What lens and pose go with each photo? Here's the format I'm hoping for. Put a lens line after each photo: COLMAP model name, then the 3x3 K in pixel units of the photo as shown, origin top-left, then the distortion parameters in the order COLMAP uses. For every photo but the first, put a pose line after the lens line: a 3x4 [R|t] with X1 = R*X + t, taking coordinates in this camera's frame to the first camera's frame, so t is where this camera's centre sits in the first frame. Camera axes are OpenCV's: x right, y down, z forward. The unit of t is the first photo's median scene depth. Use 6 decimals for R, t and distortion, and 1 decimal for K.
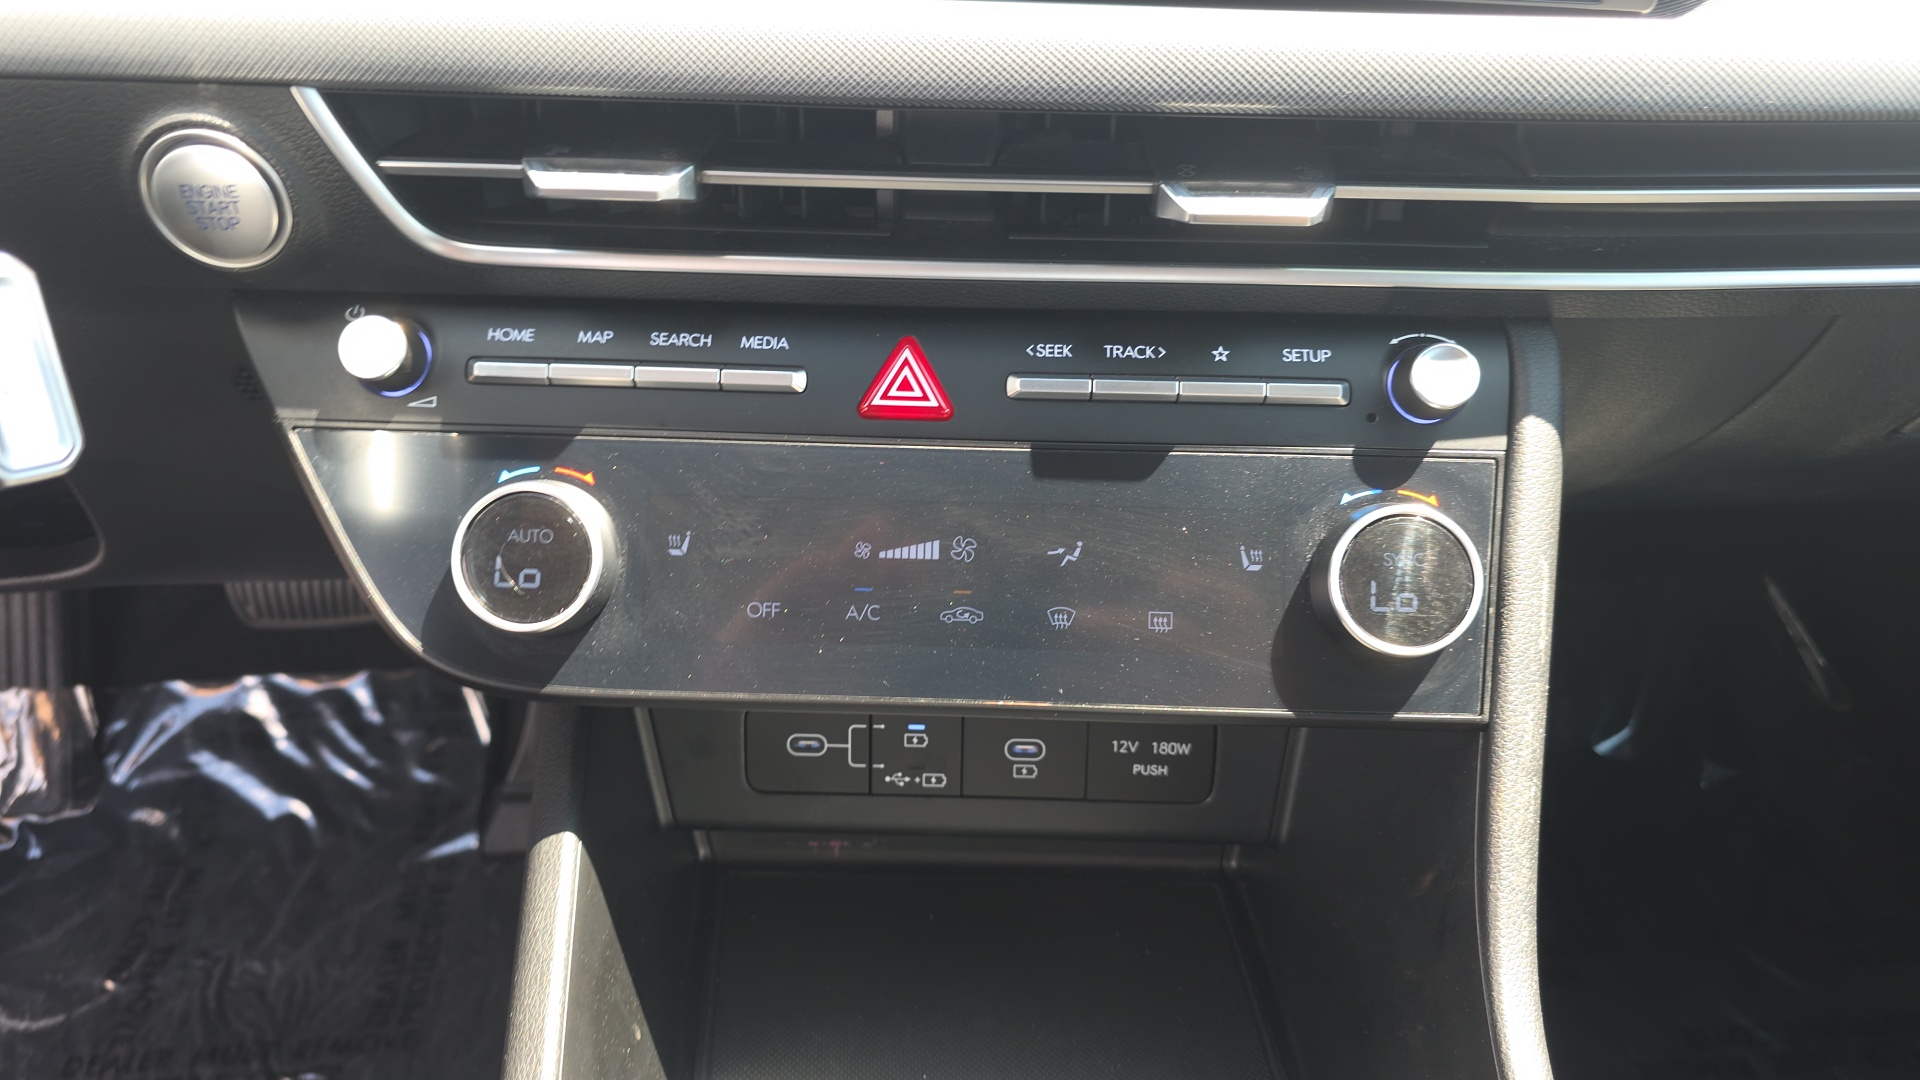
lens RADIAL K [[1338.8, 0, 923.5], [0, 1338.8, 542.5], [0, 0, 1]] dist [0.059528, -0.064427]
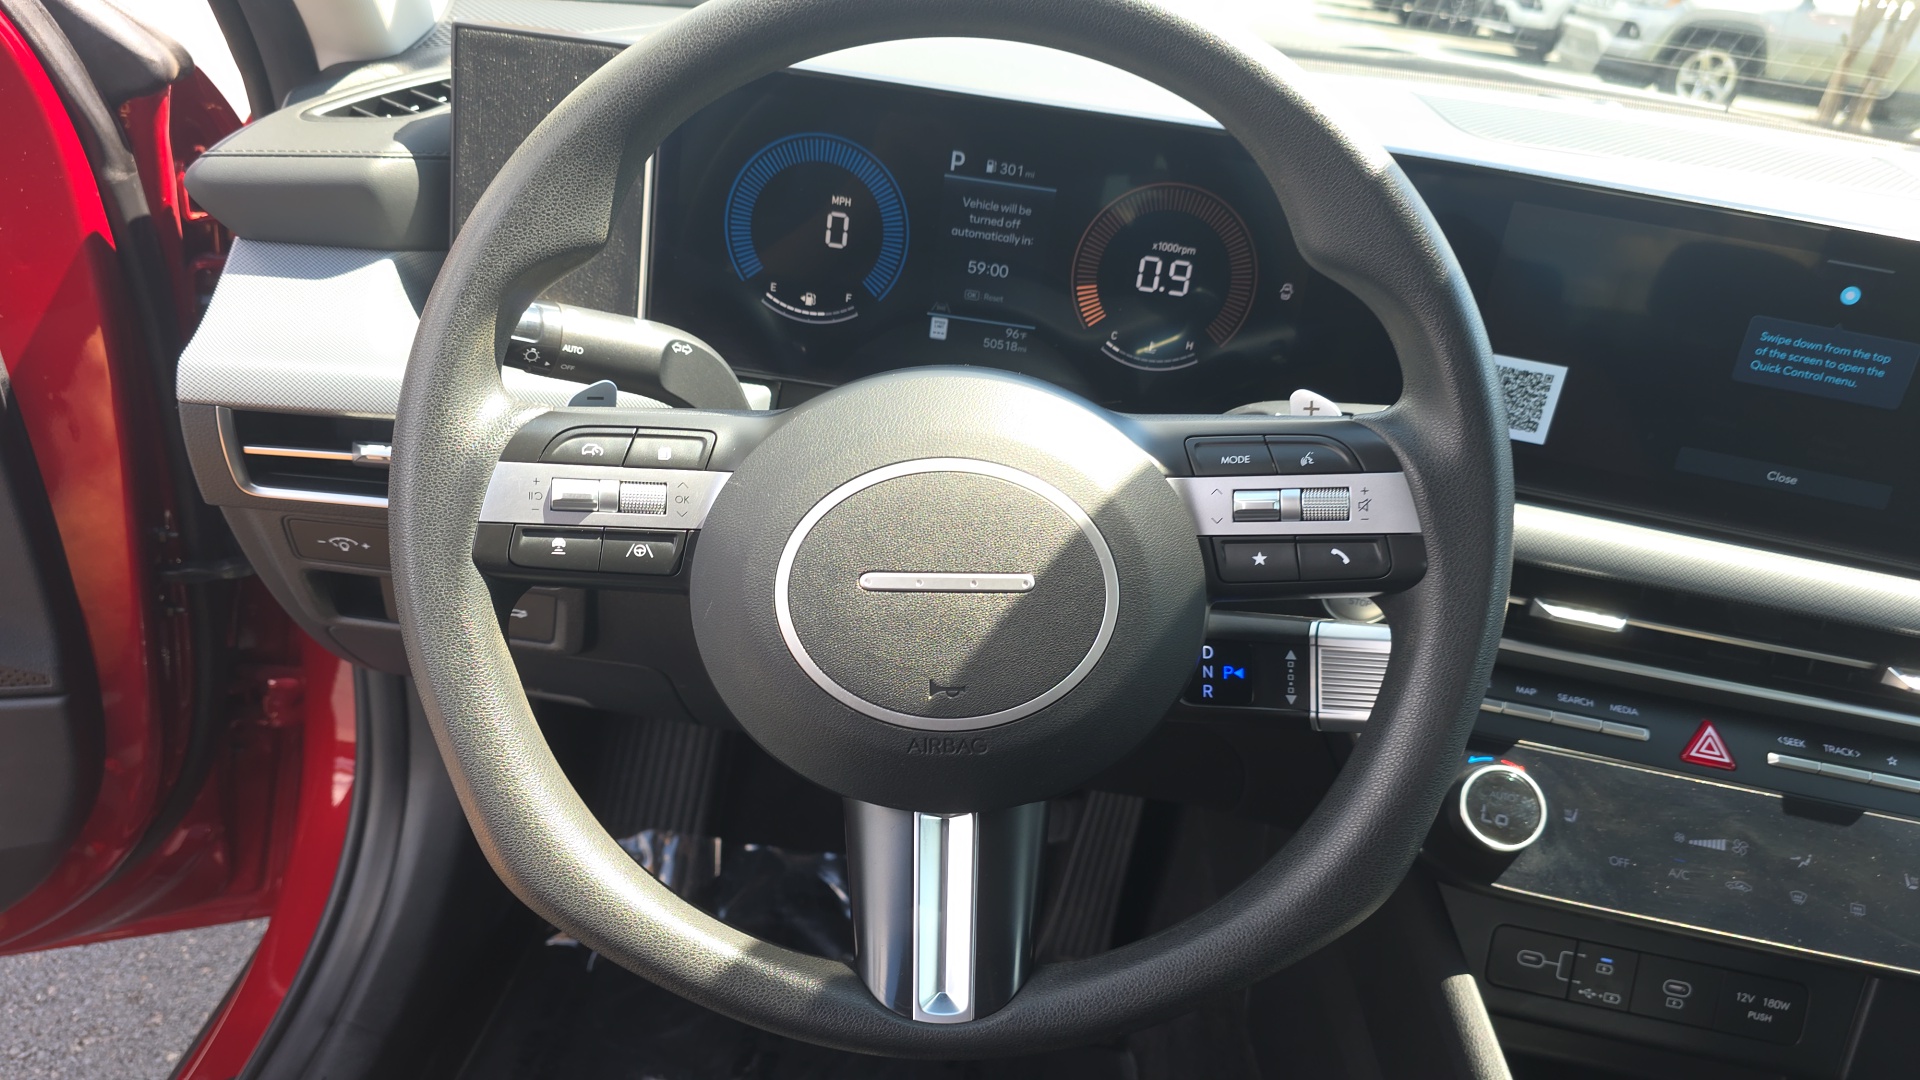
lens RADIAL K [[1334.3, 0, 947.0], [0, 1334.3, 543.6], [0, 0, 1]] dist [0.056913, -0.059788]
pose [[0.984663, 0.160372, -0.068703, -0.927334], [-0.171479, 0.962176, -0.211688, 0.173890], [0.032156, 0.220222, 0.974920, -0.832893]]
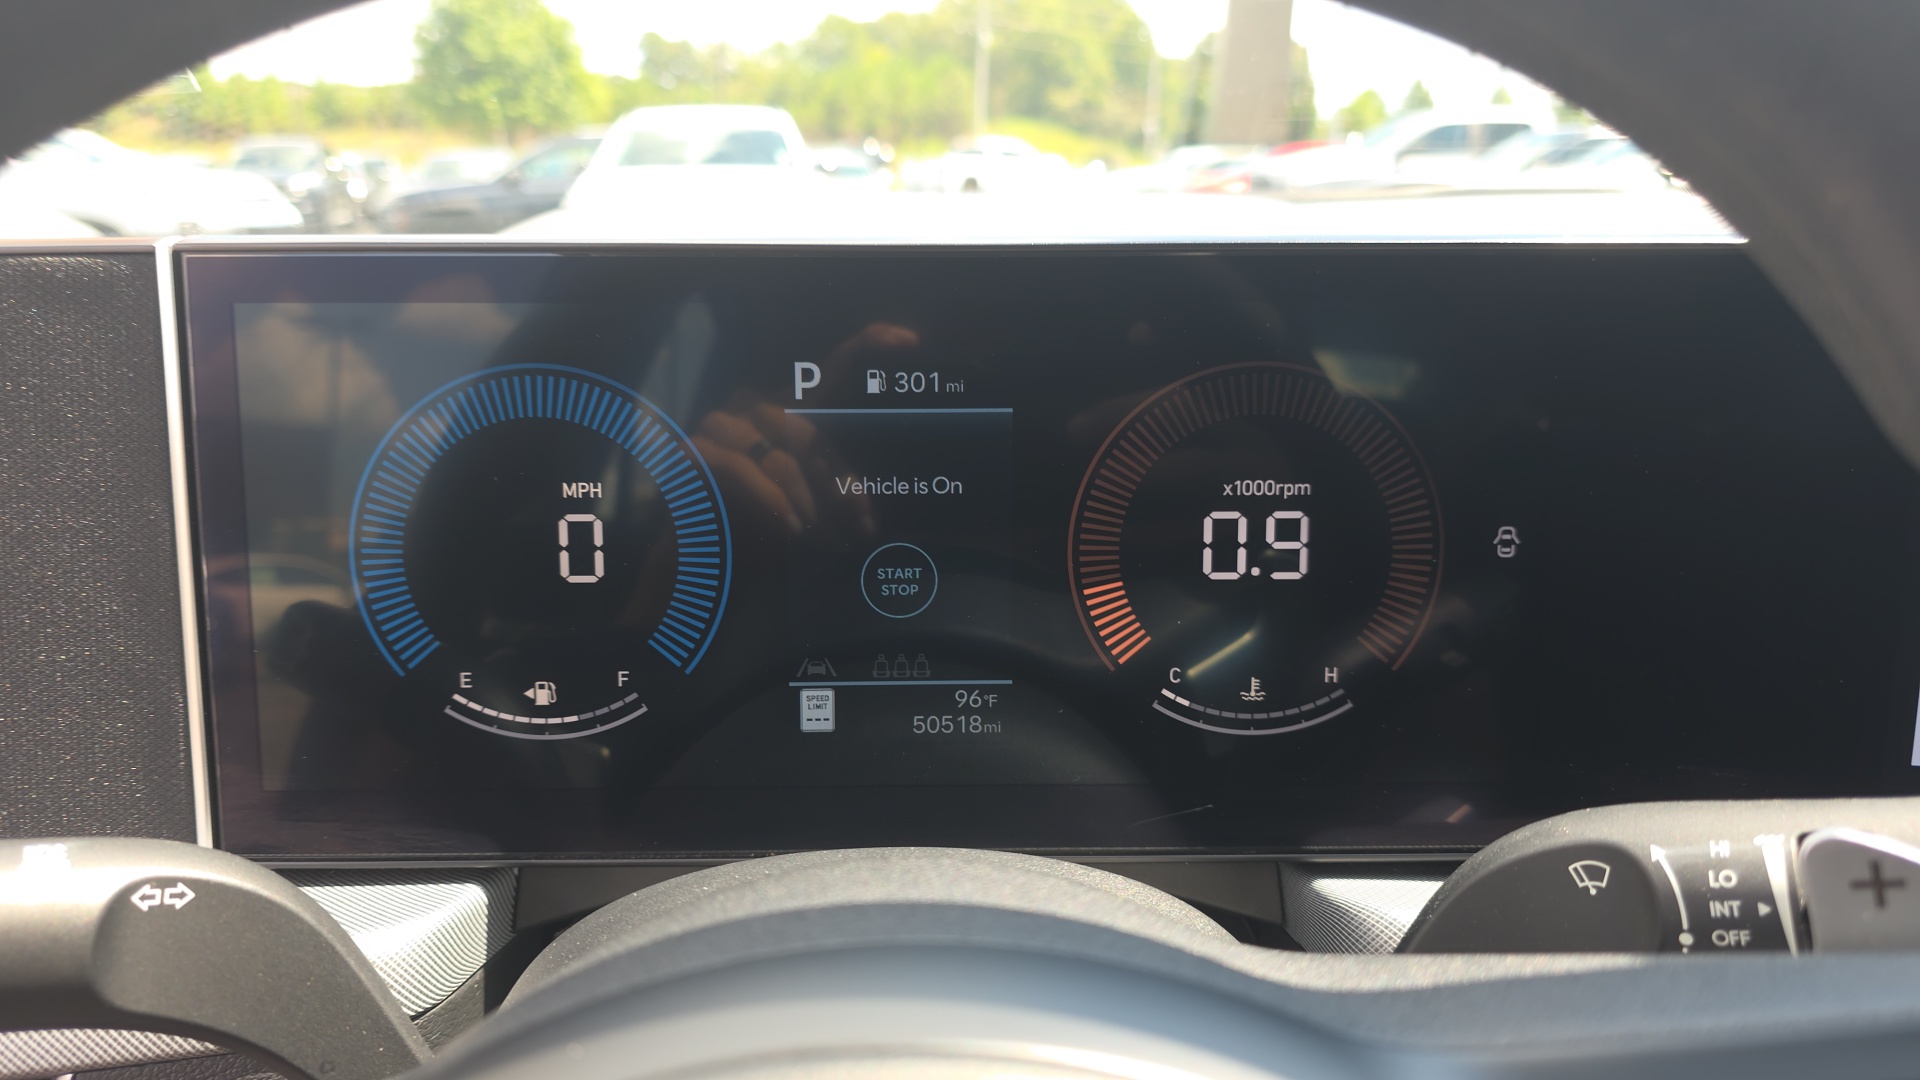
lens RADIAL K [[1334.3, 0, 947.0], [0, 1334.3, 543.6], [0, 0, 1]] dist [0.056913, -0.059788]
pose [[0.998615, 0.002950, -0.052529, -0.978724], [-0.023920, 0.914722, -0.403375, -0.244393], [0.046859, 0.404073, 0.913526, 0.037555]]
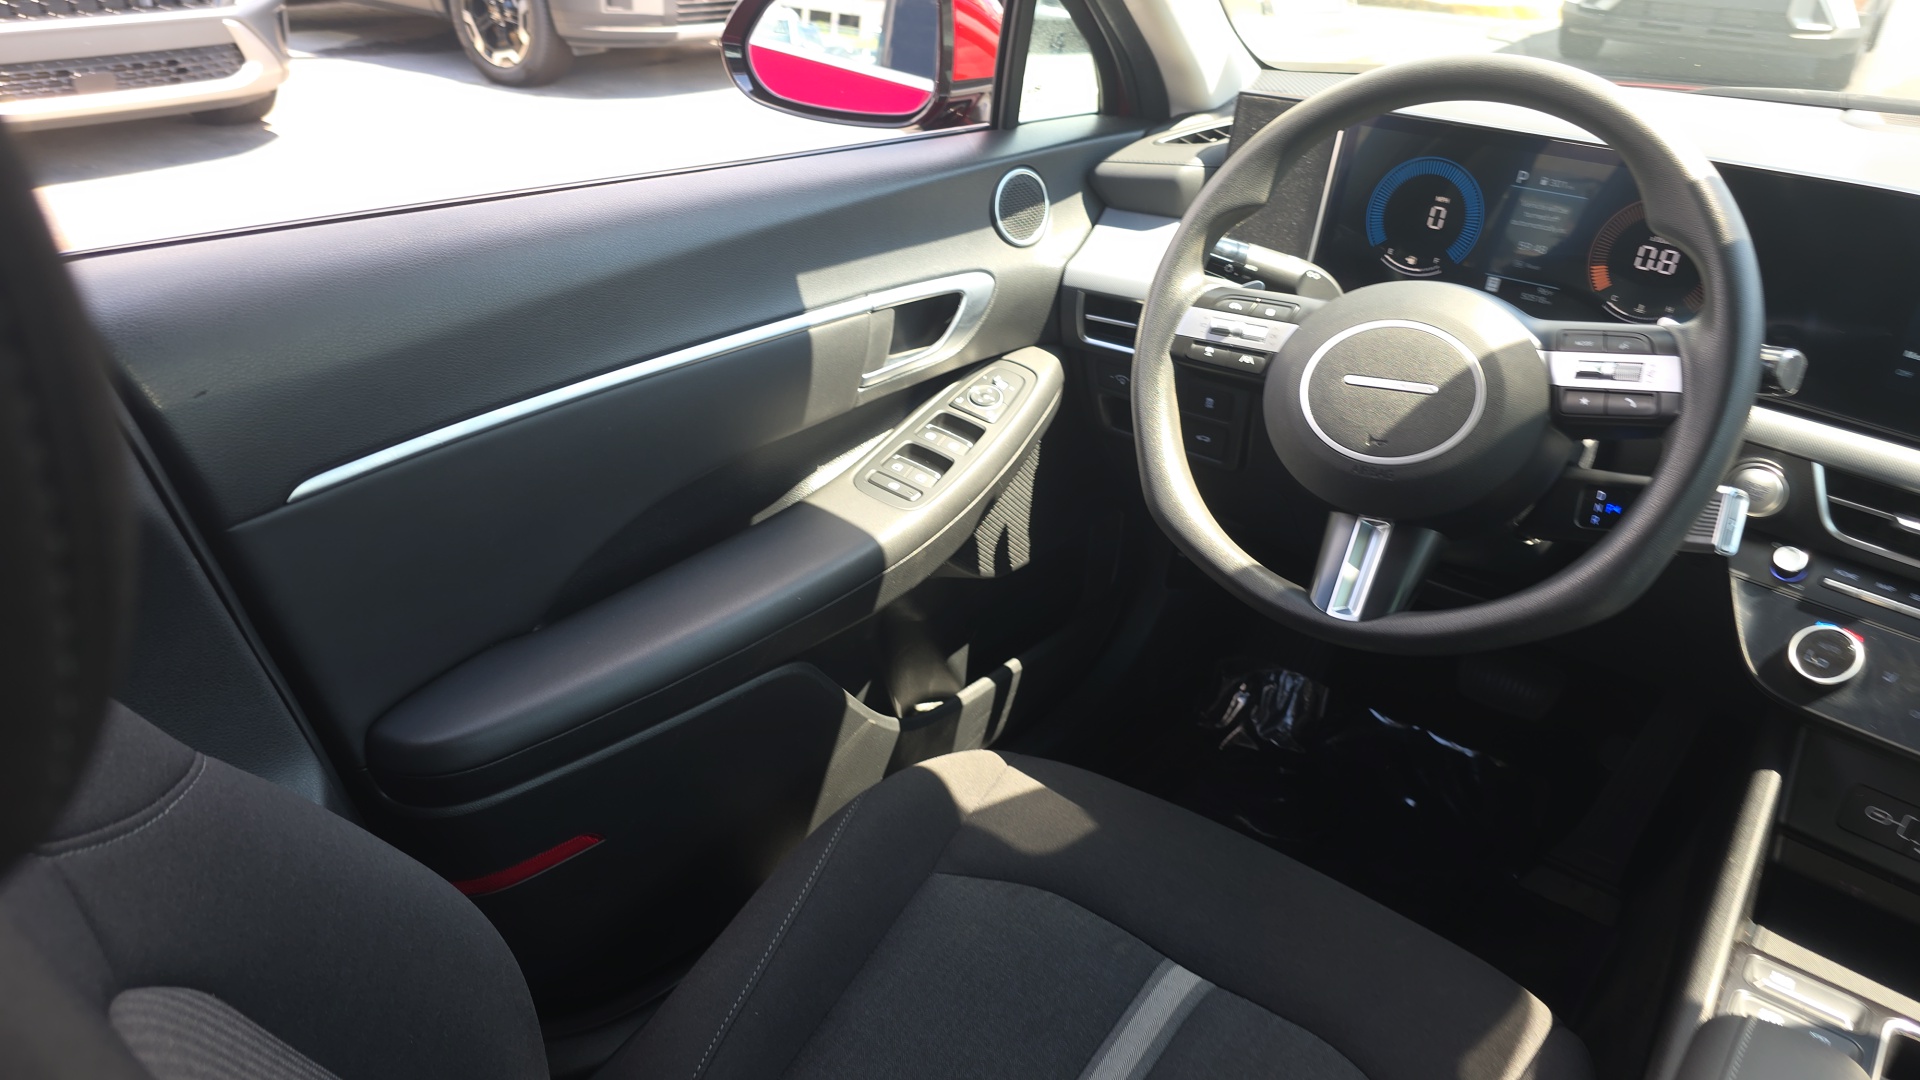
lens RADIAL K [[1313.9, 0, 929.1], [0, 1313.9, 584.7], [0, 0, 1]] dist [0.001310, -0.004111]
pose [[0.728384, 0.352844, -0.587331, -0.113364], [-0.451085, 0.892173, -0.023436, 0.681293], [0.515732, 0.282007, 0.809007, -1.813772]]
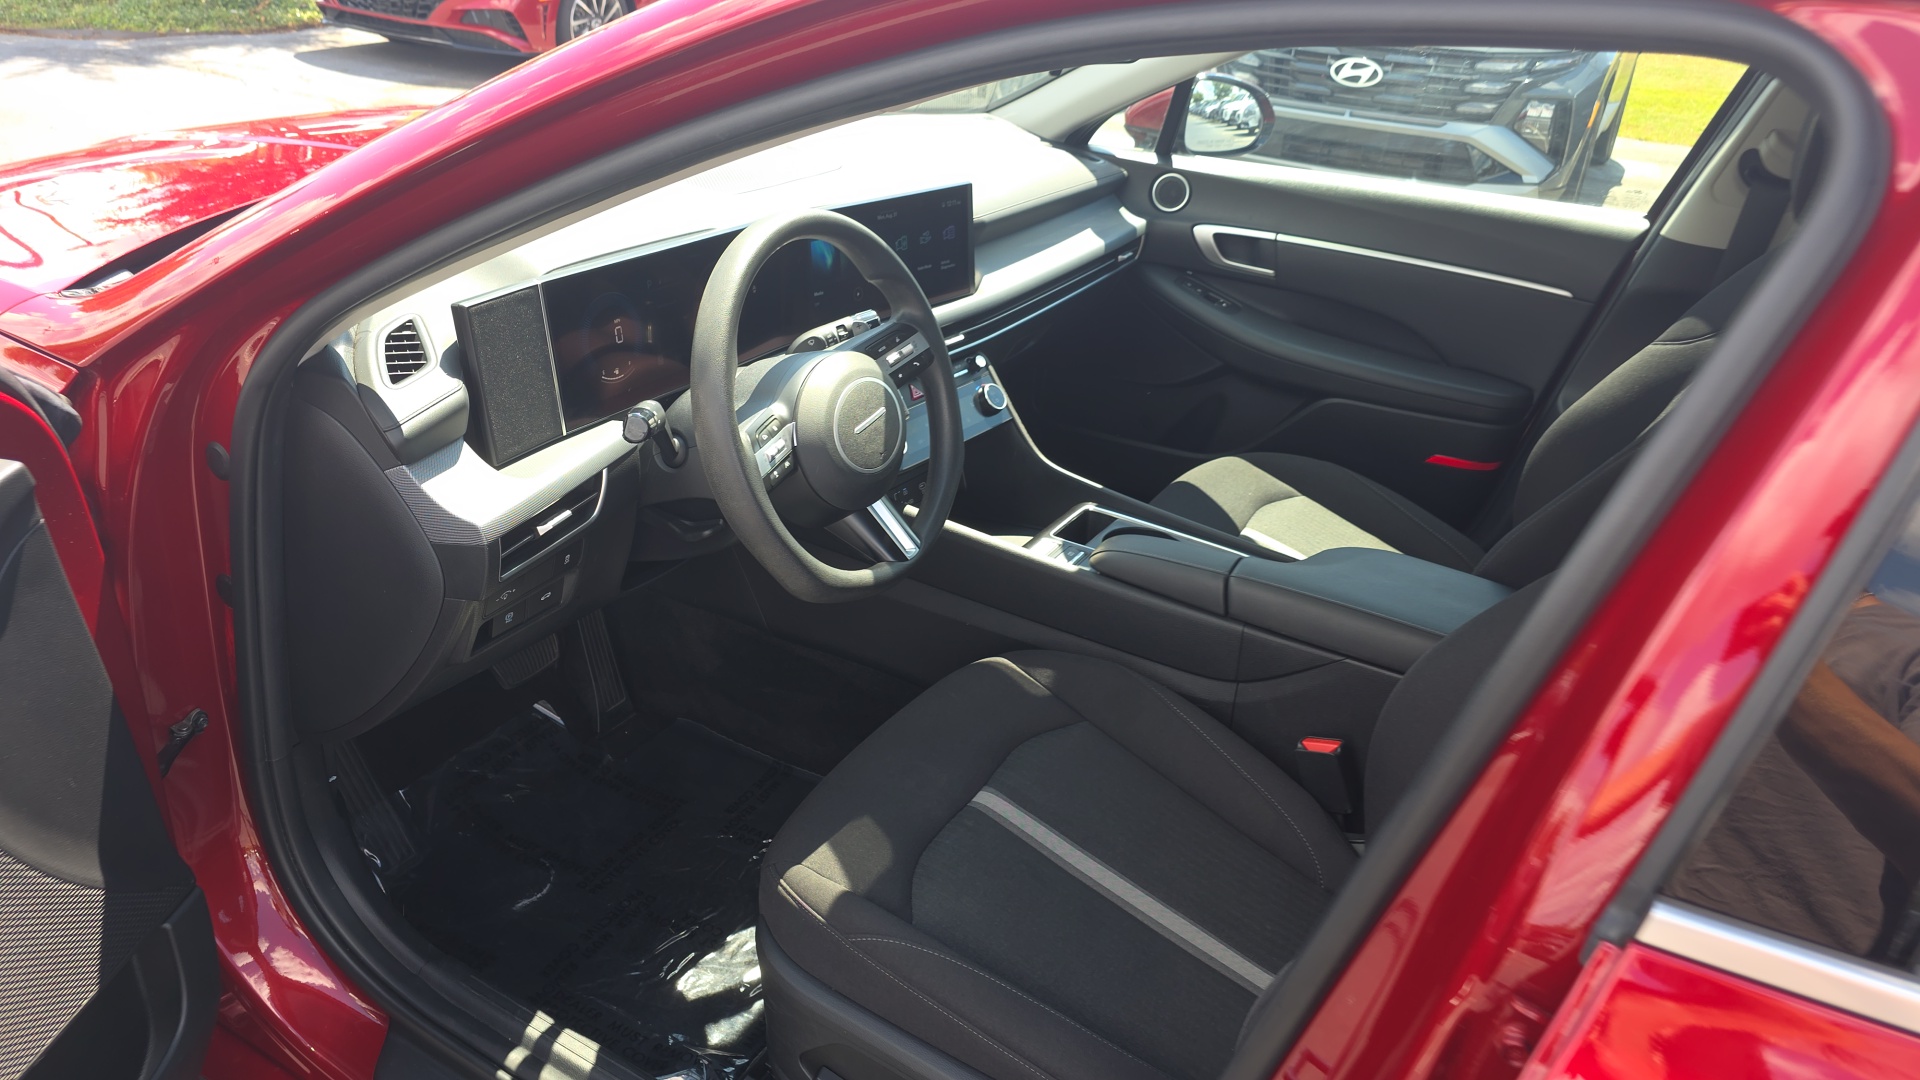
lens RADIAL K [[1302.9, 0, 929.2], [0, 1302.9, 516.1], [0, 0, 1]] dist [0.085143, -0.094134]
pose [[0.573255, -0.335333, 0.747616, -3.691276], [0.463227, 0.885250, 0.041875, 0.108078], [-0.675869, 0.322311, 0.662810, -2.030845]]
